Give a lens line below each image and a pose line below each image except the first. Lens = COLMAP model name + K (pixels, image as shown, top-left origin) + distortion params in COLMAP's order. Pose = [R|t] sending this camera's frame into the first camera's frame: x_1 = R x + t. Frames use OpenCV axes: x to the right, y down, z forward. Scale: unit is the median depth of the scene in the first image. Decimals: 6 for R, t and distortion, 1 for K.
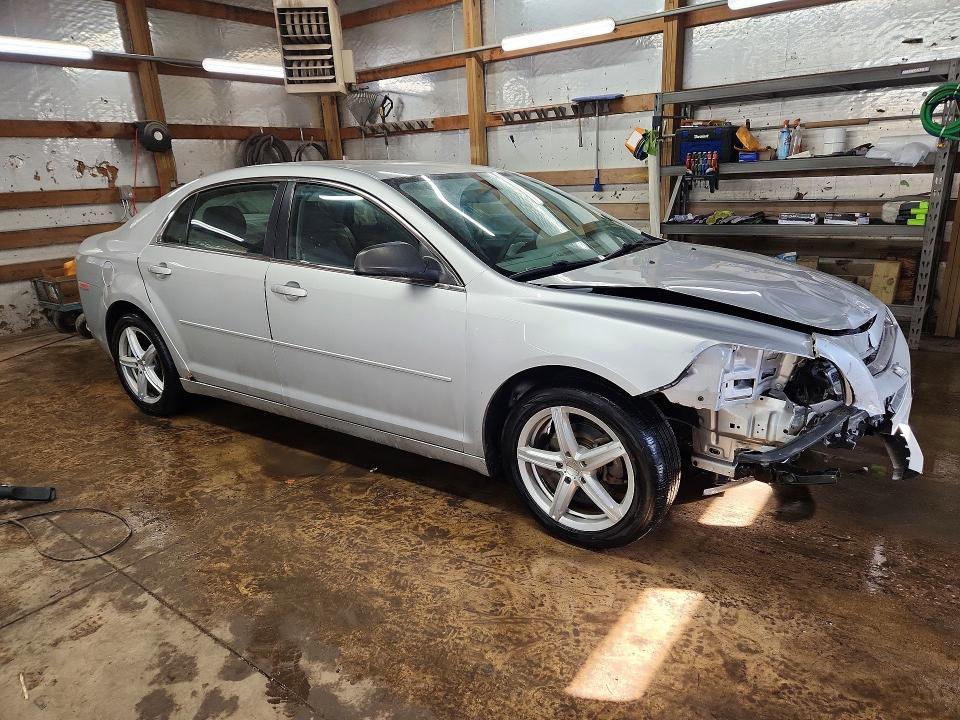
lens RADIAL K [[638.5, 0, 474.6], [0, 638.5, 367.8], [0, 0, 1]] dist [0.058677, -0.044957]
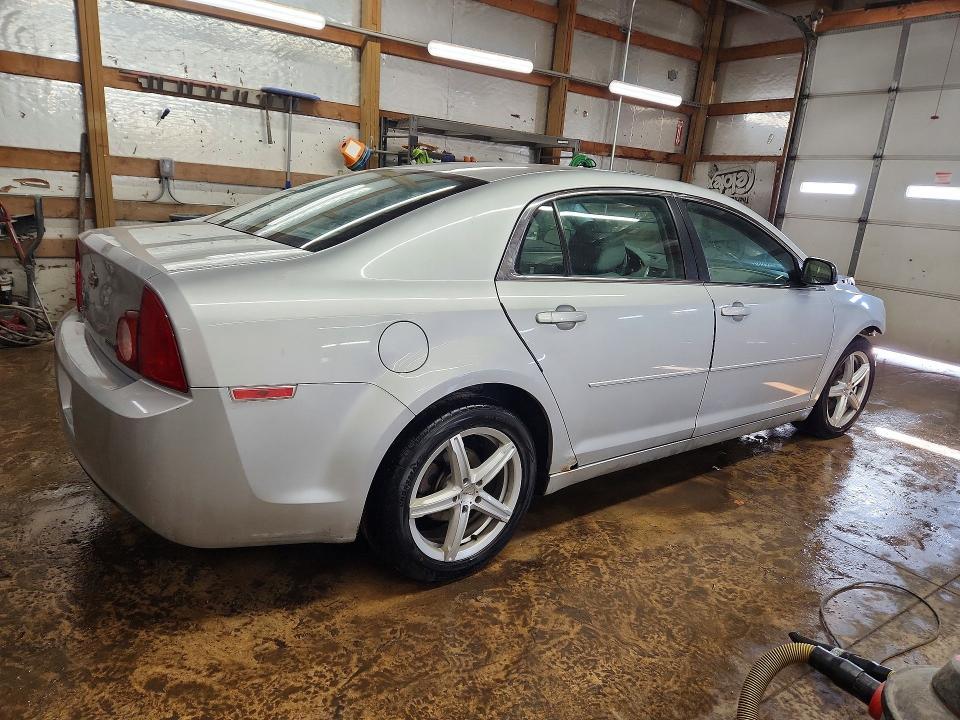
lens RADIAL K [[638.5, 0, 497.1], [0, 638.5, 362.0], [0, 0, 1]] dist [0.058677, -0.044957]
pose [[0.293632, -0.180875, 0.938650, -0.689611], [0.191827, 0.973111, 0.127508, -0.122974], [-0.936474, 0.142618, 0.320433, 0.537335]]
